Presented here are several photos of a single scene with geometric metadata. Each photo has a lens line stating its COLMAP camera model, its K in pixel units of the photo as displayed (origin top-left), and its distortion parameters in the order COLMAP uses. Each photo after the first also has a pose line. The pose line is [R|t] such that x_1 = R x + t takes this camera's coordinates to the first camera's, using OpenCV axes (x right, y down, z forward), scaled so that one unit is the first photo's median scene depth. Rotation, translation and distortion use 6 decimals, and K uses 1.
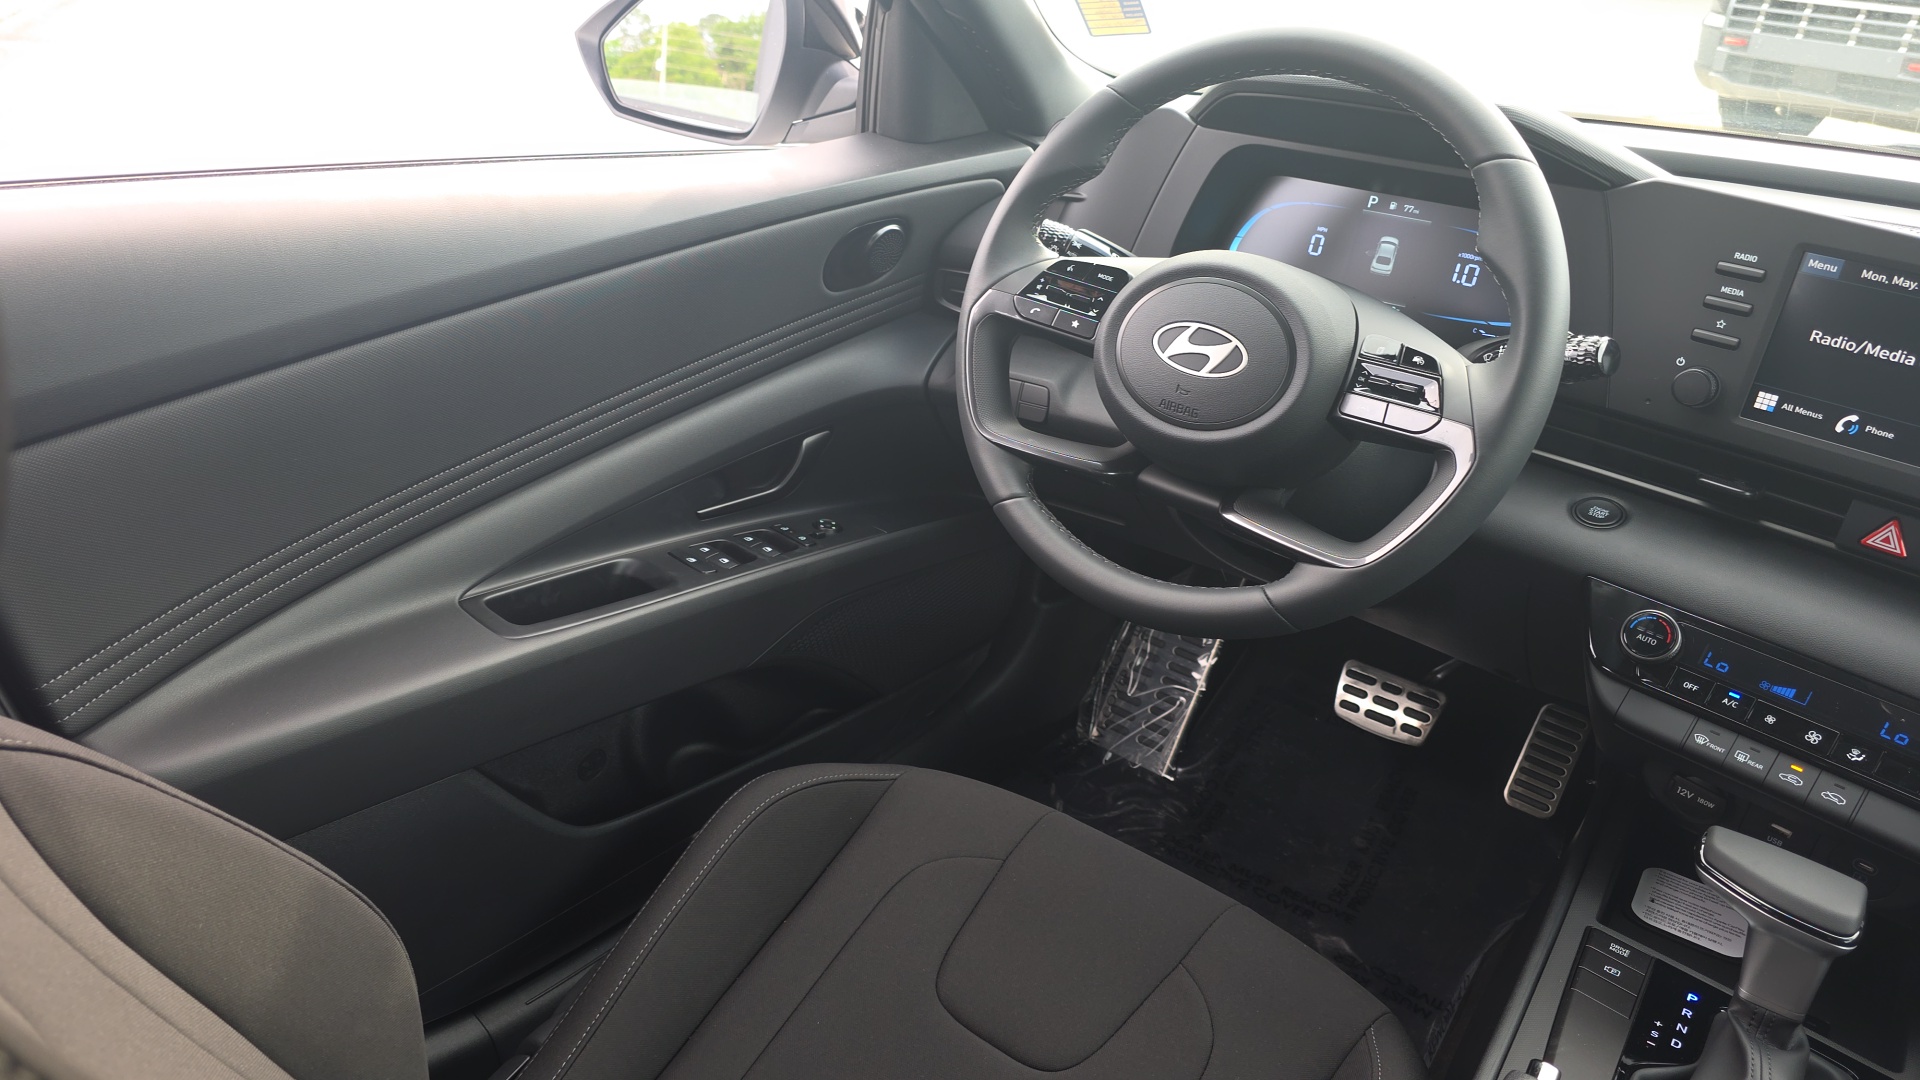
lens RADIAL K [[1305.3, 0, 929.2], [0, 1305.3, 532.6], [0, 0, 1]] dist [0.049007, -0.053548]
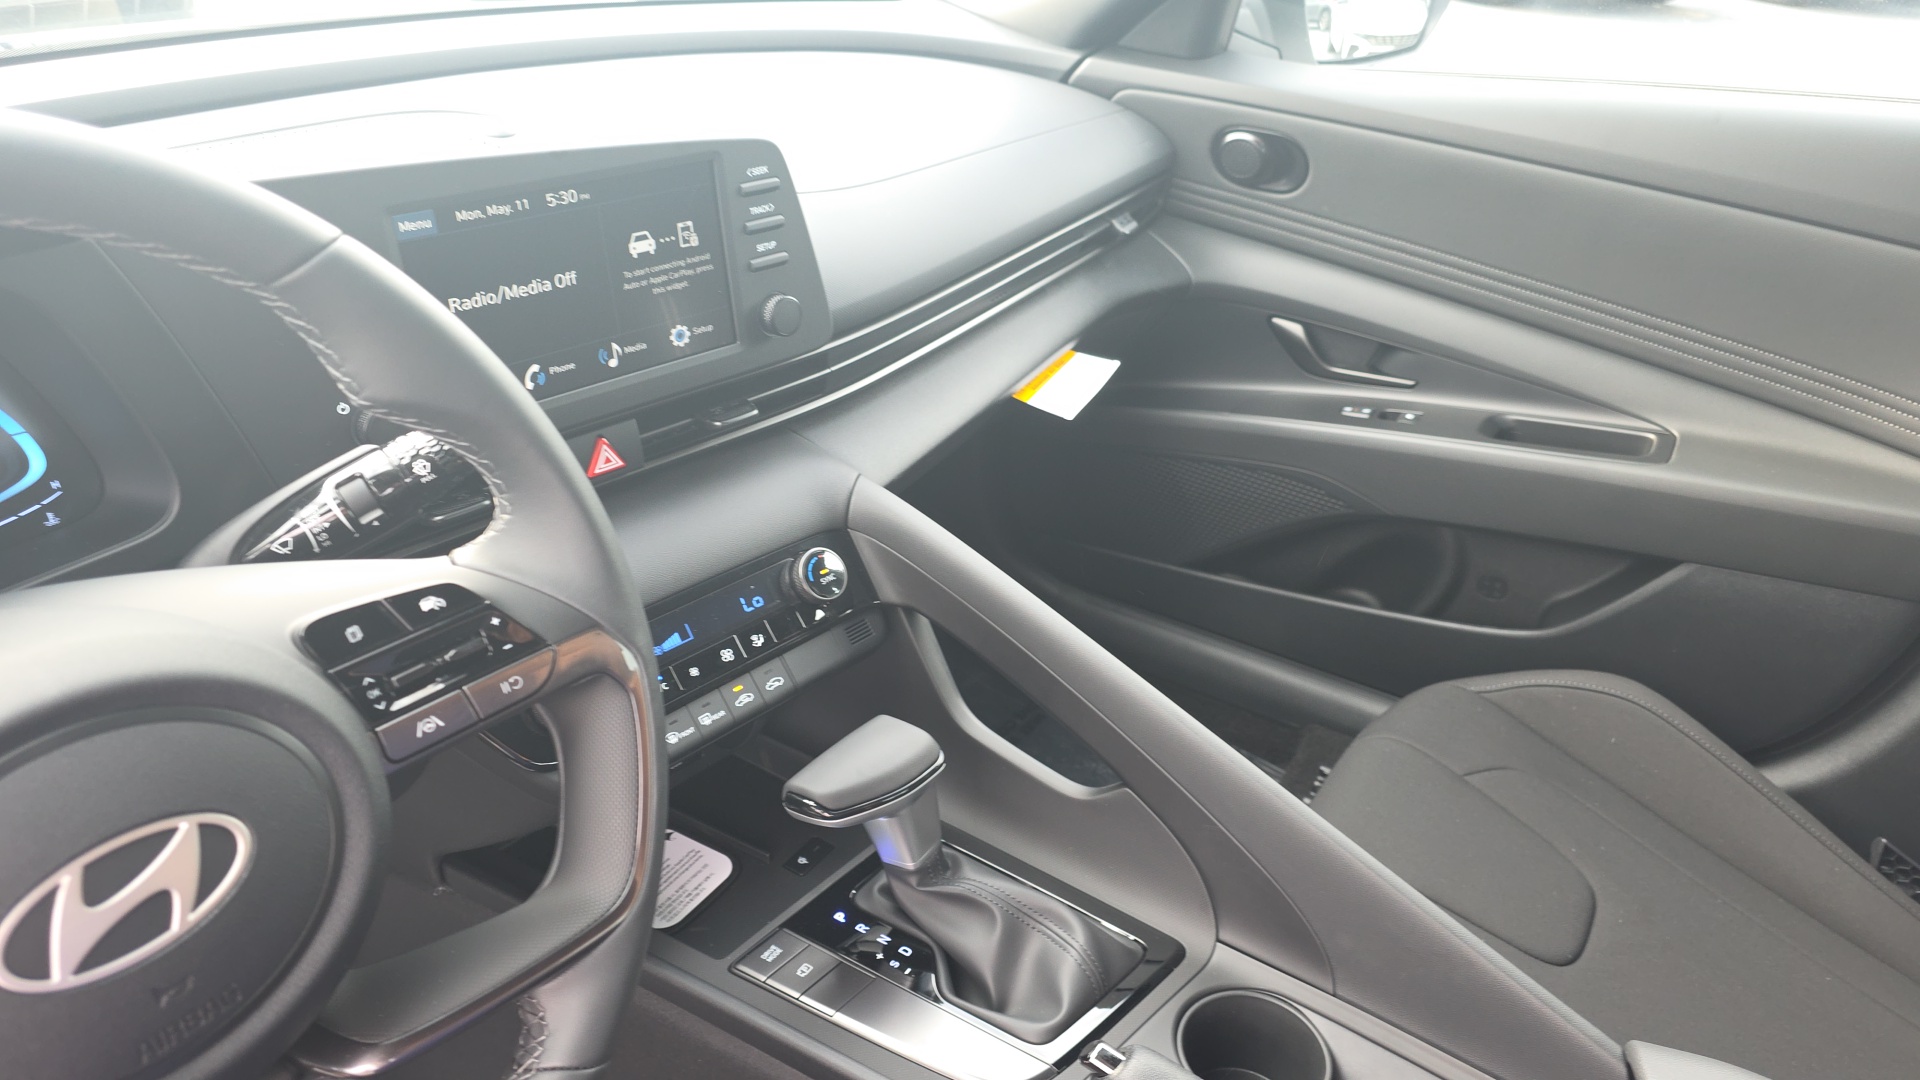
lens RADIAL K [[1301.3, 0, 963.7], [0, 1301.3, 529.6], [0, 0, 1]] dist [0.046667, -0.046141]
pose [[-0.084986, -0.531456, 0.842812, -0.101153], [0.397198, 0.757685, 0.517829, -0.326118], [-0.913789, 0.378772, 0.146701, 0.629877]]
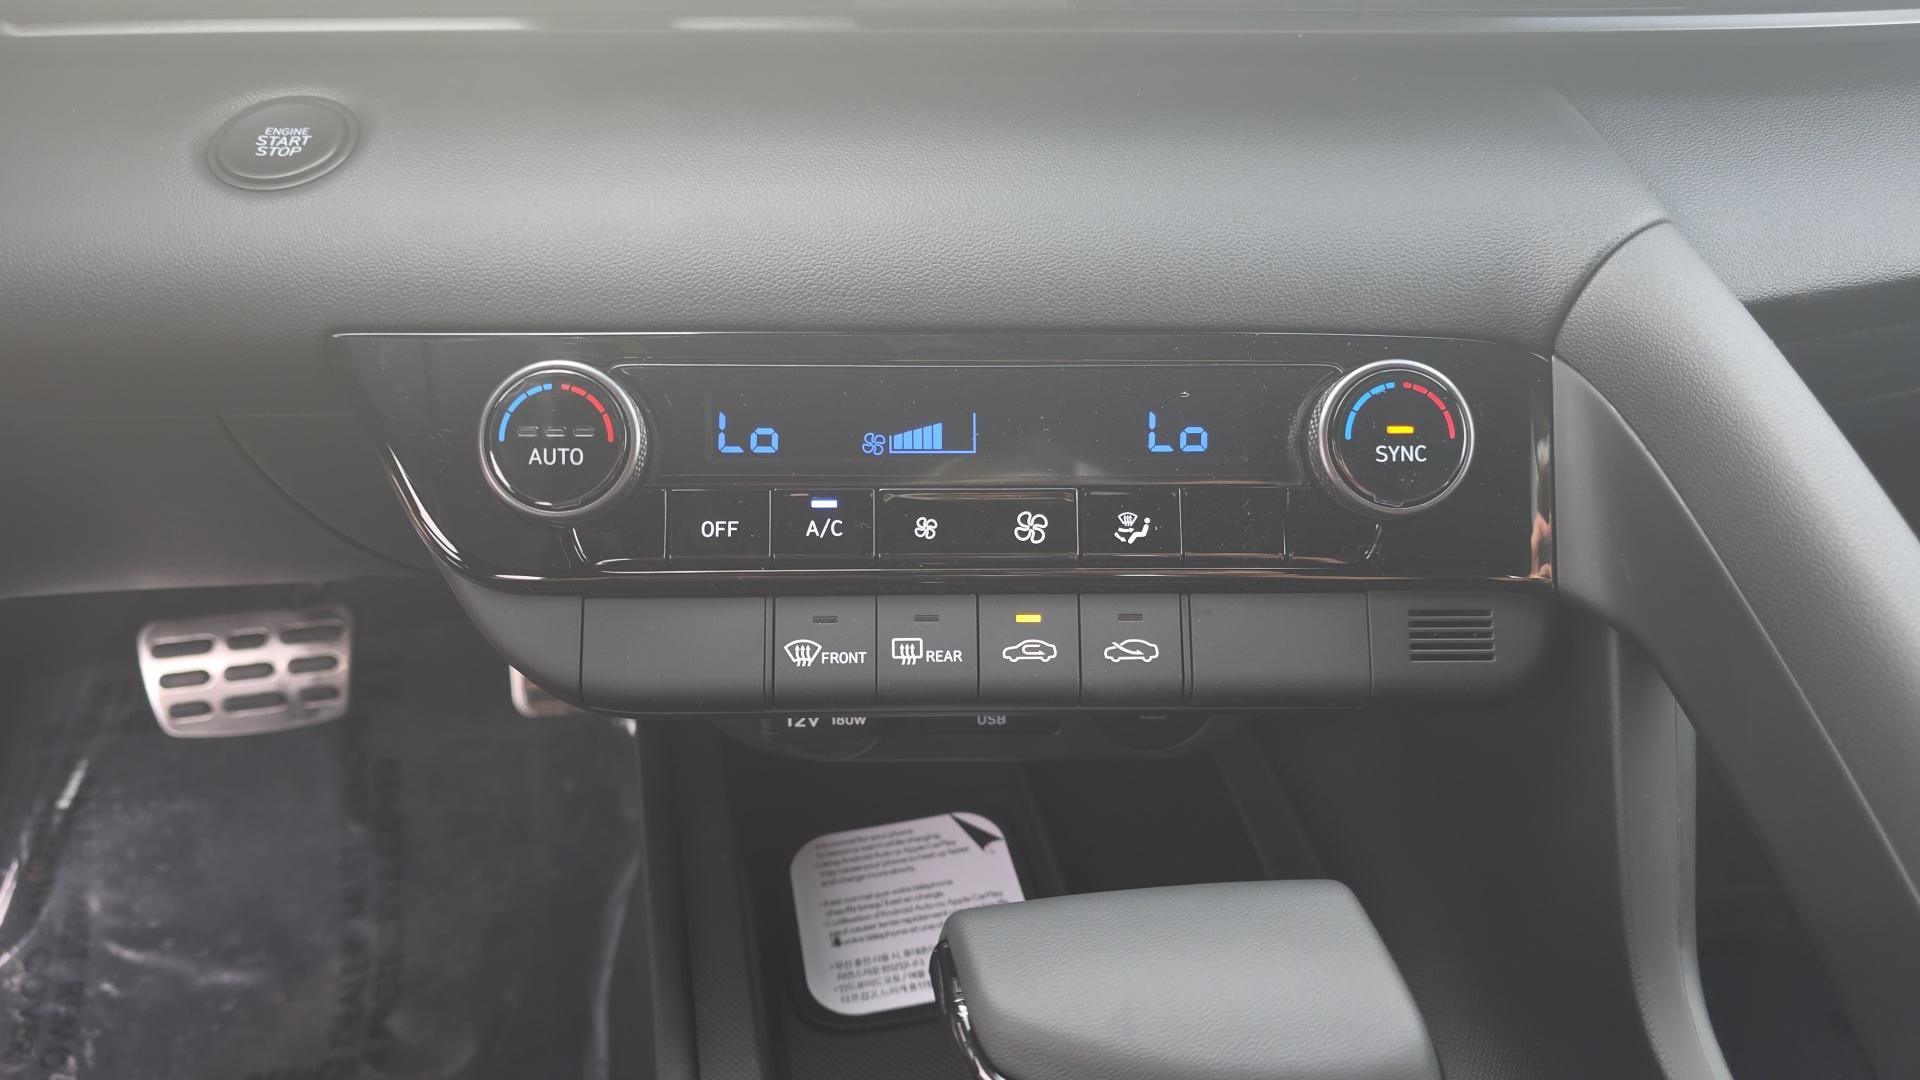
lens RADIAL K [[1321.4, 0, 954.1], [0, 1321.4, 544.0], [0, 0, 1]] dist [0.088788, -0.139560]
pose [[0.664612, -0.473717, 0.577827, 0.413482], [0.356596, 0.880676, 0.311846, 0.032583], [-0.656605, -0.001206, 0.754233, 0.693365]]
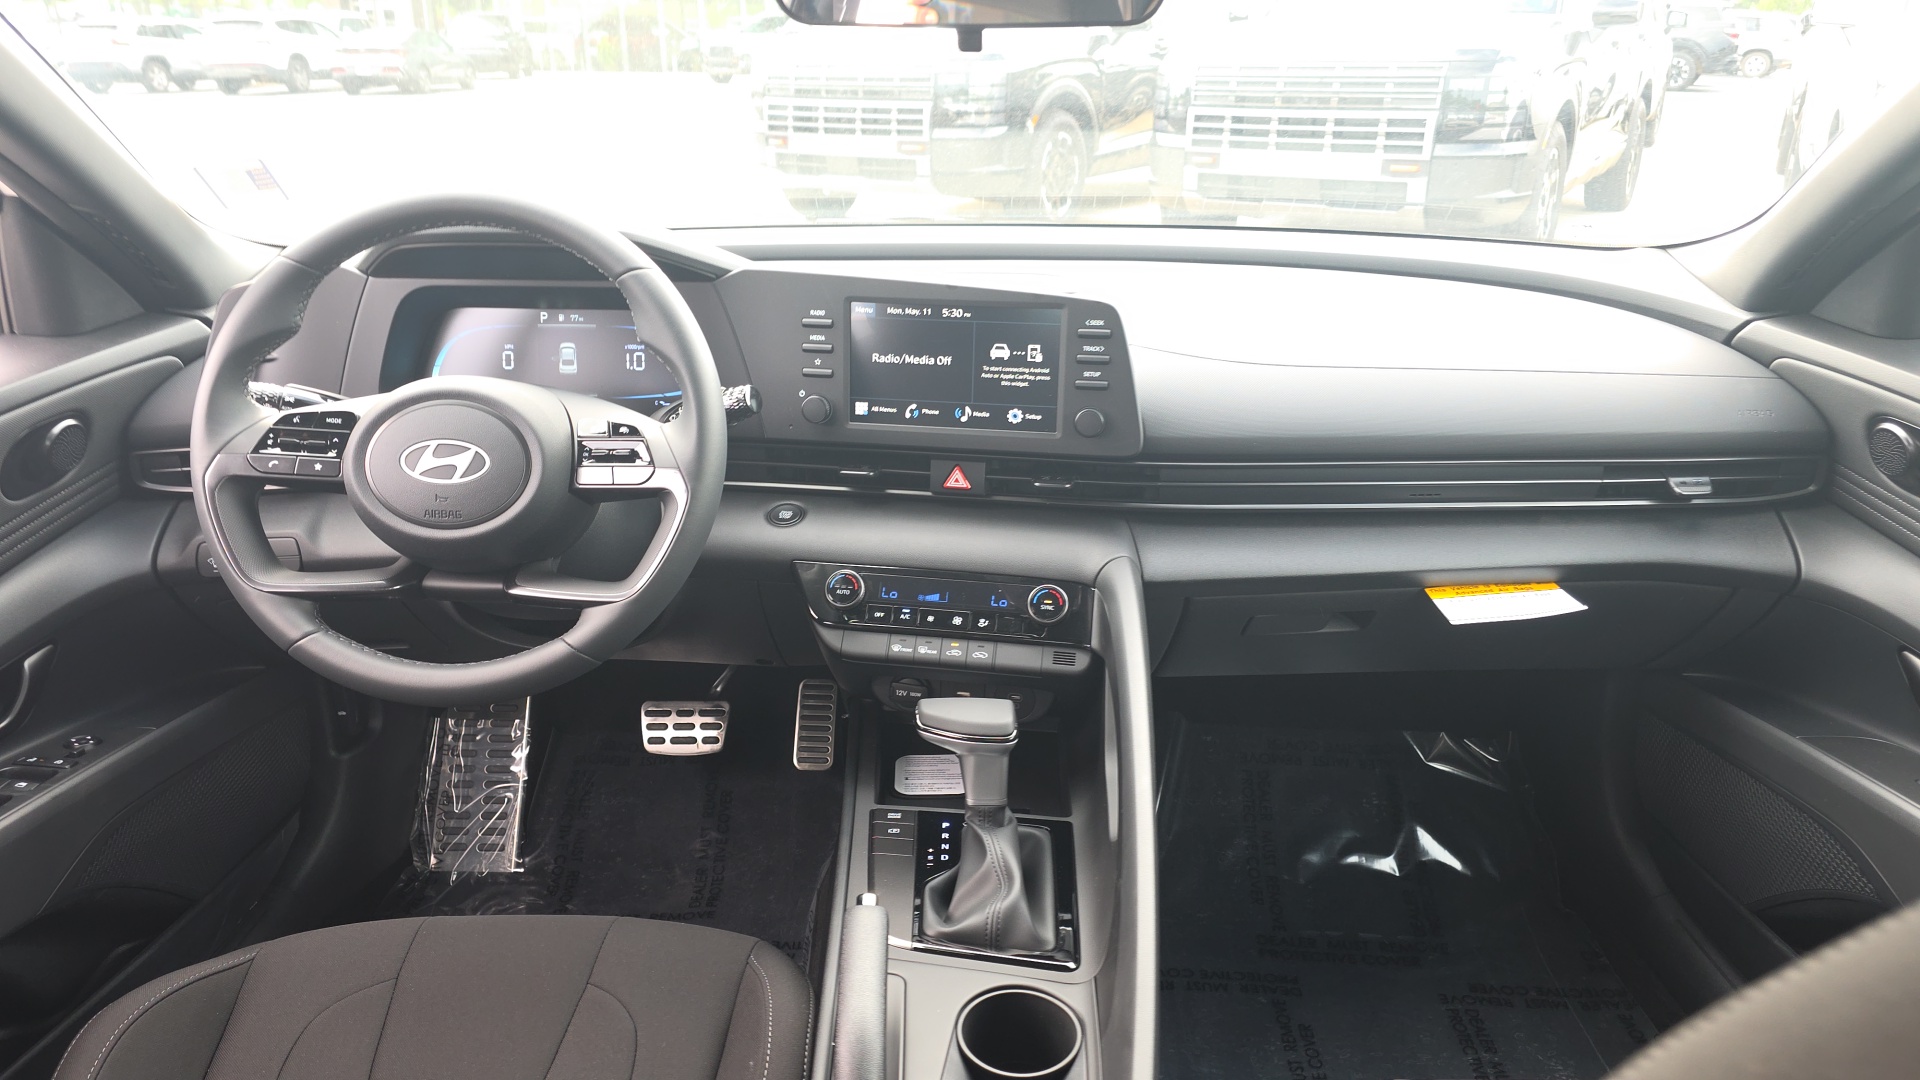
lens RADIAL K [[1300.7, 0, 960.0], [0, 1300.7, 540.0], [0, 0, 1]] dist [0.087118, -0.103410]
pose [[0.791647, -0.261626, 0.552130, -0.092089], [0.304216, 0.952483, 0.015147, 0.046775], [-0.529857, 0.155975, 0.833621, -0.201191]]
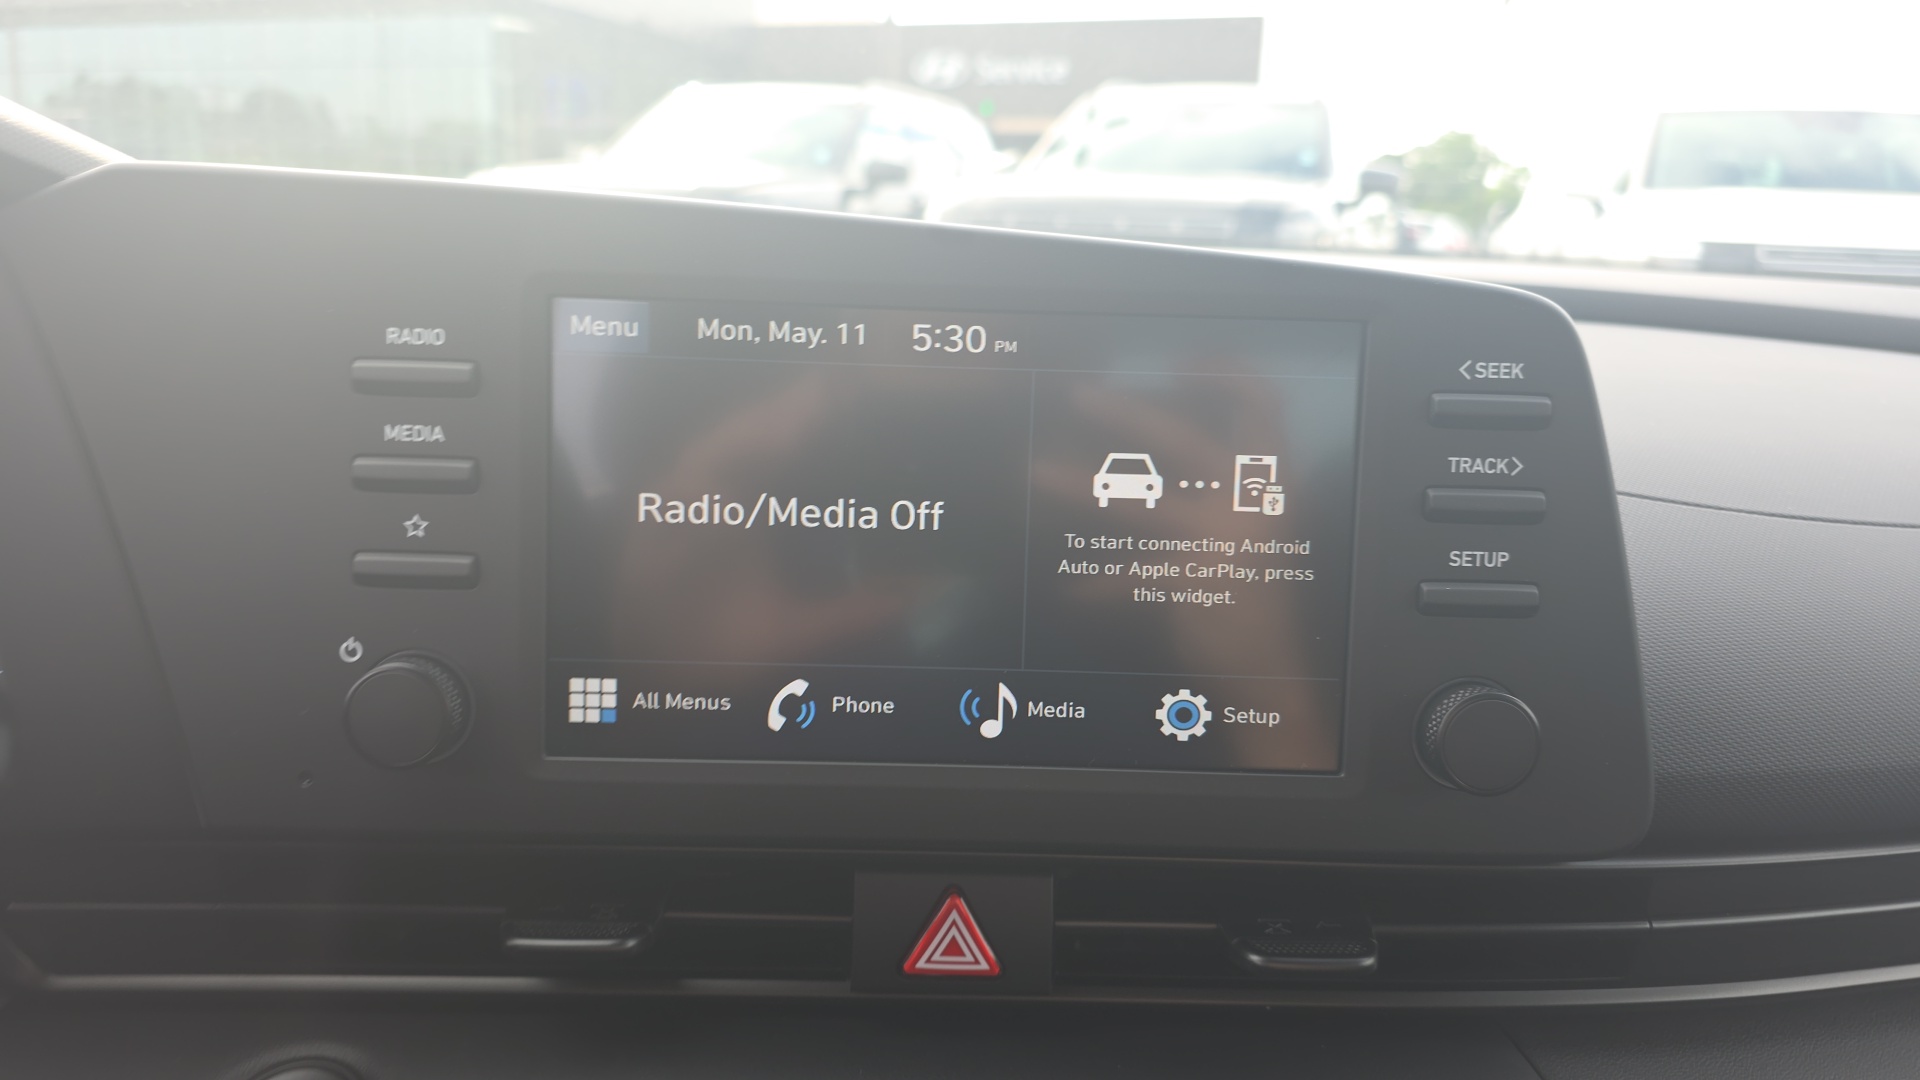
lens RADIAL K [[1334.8, 0, 958.7], [0, 1334.8, 530.9], [0, 0, 1]] dist [0.063929, -0.052584]
pose [[0.656957, -0.187651, 0.730202, 0.434484], [0.332908, 0.941196, -0.057643, -0.087812], [-0.676446, 0.280959, 0.680796, 0.659352]]
